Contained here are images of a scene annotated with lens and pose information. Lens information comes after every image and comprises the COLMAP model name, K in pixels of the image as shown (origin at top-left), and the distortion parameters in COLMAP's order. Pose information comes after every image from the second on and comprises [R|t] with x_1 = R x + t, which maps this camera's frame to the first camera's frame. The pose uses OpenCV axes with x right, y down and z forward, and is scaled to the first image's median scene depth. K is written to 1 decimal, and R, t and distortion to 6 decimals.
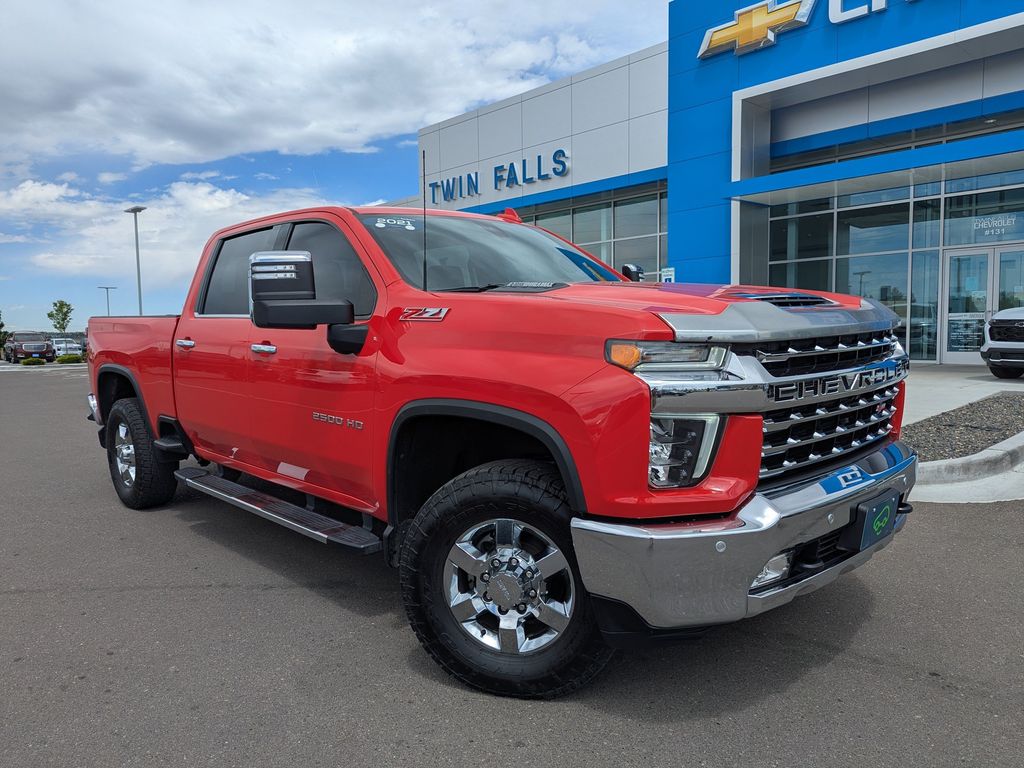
lens RADIAL K [[728.5, 0, 503.3], [0, 728.5, 387.3], [0, 0, 1]] dist [0.042402, -0.032595]
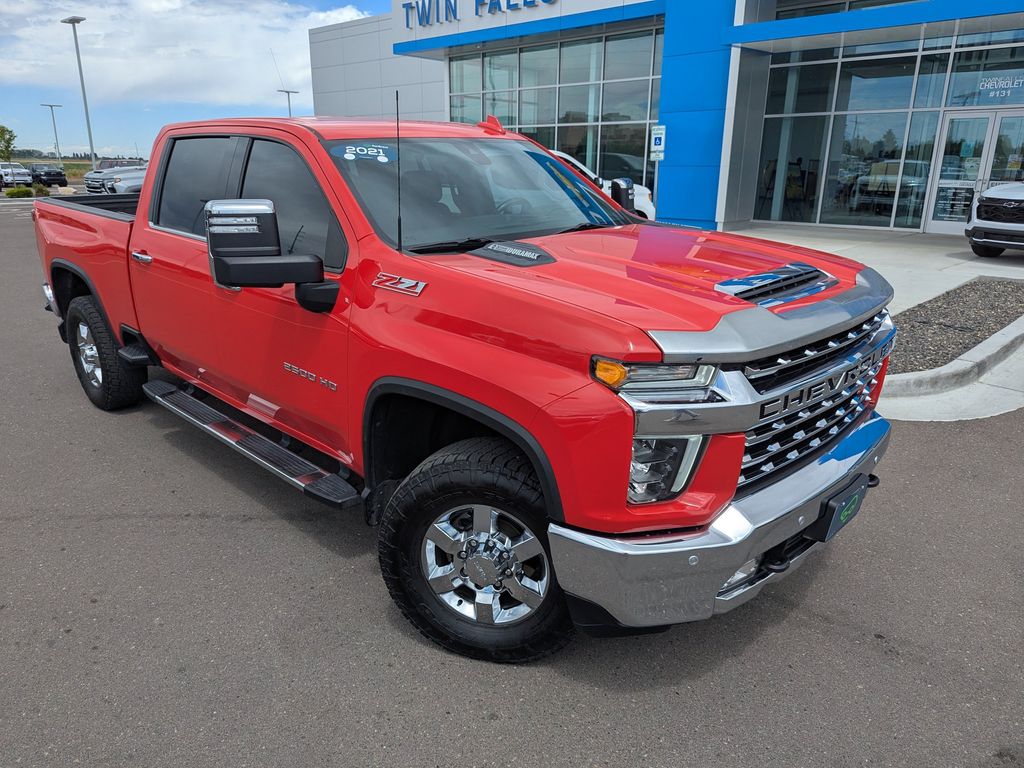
lens RADIAL K [[728.5, 0, 511.6], [0, 728.5, 388.8], [0, 0, 1]] dist [0.042402, -0.032595]
pose [[0.998949, 0.013808, 0.043700, -0.003115], [-0.023178, 0.974810, 0.221828, -0.158319], [-0.039536, -0.222608, 0.974106, 0.045049]]
